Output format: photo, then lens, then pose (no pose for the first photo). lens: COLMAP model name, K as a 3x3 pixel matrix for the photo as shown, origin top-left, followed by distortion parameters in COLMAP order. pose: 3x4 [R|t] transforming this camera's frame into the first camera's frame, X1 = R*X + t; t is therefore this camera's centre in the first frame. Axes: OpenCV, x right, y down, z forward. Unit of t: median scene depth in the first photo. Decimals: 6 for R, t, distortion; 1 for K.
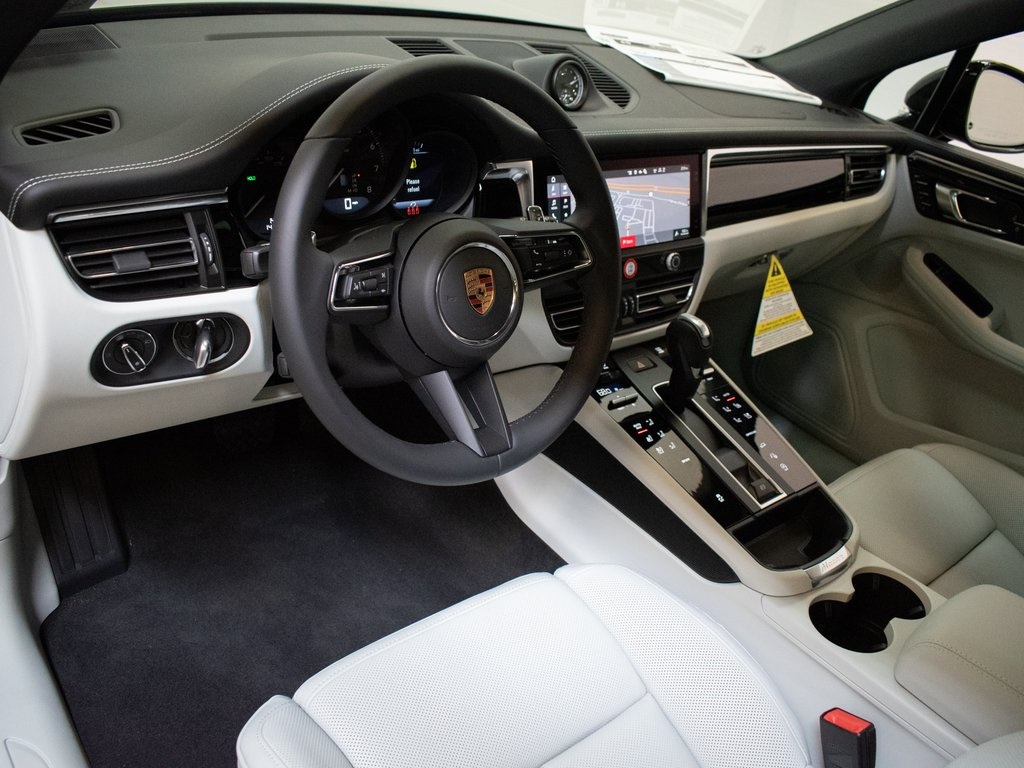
lens RADIAL K [[888.7, 0, 513.9], [0, 888.7, 357.7], [0, 0, 1]] dist [-0.091319, -0.005608]
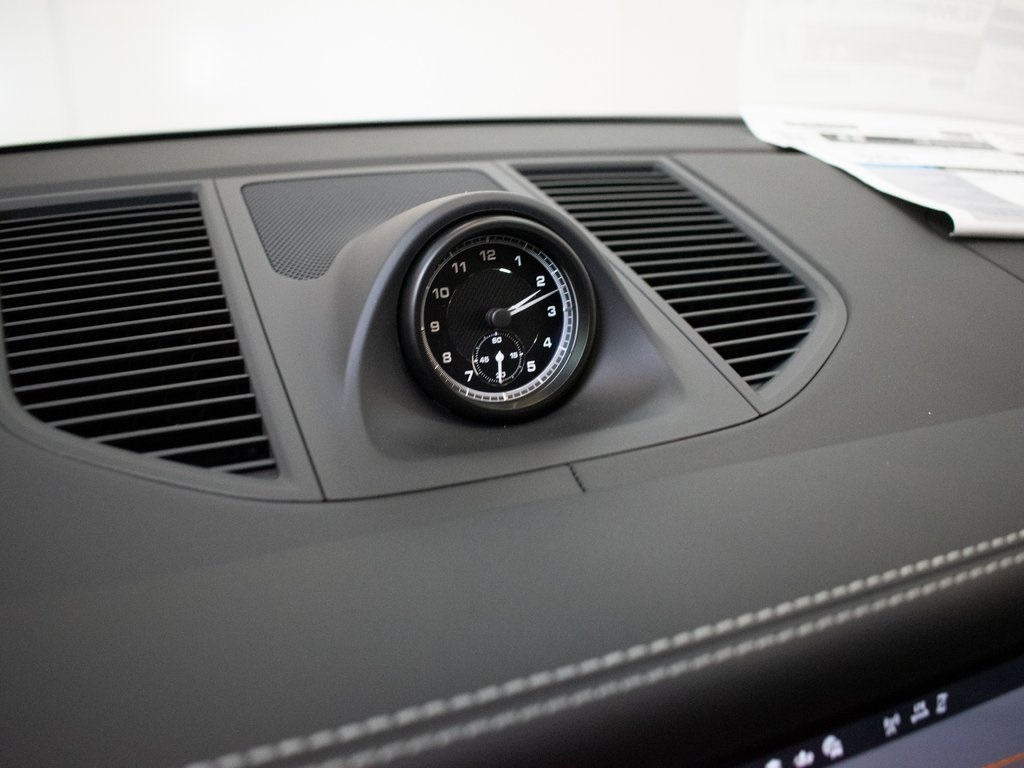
lens RADIAL K [[888.7, 0, 513.9], [0, 888.7, 357.7], [0, 0, 1]] dist [-0.091319, -0.005608]
pose [[0.942296, -0.040363, -0.332338, 0.140580], [-0.008702, 0.989417, -0.144840, -0.253286], [0.334667, 0.139375, 0.931972, 0.746185]]
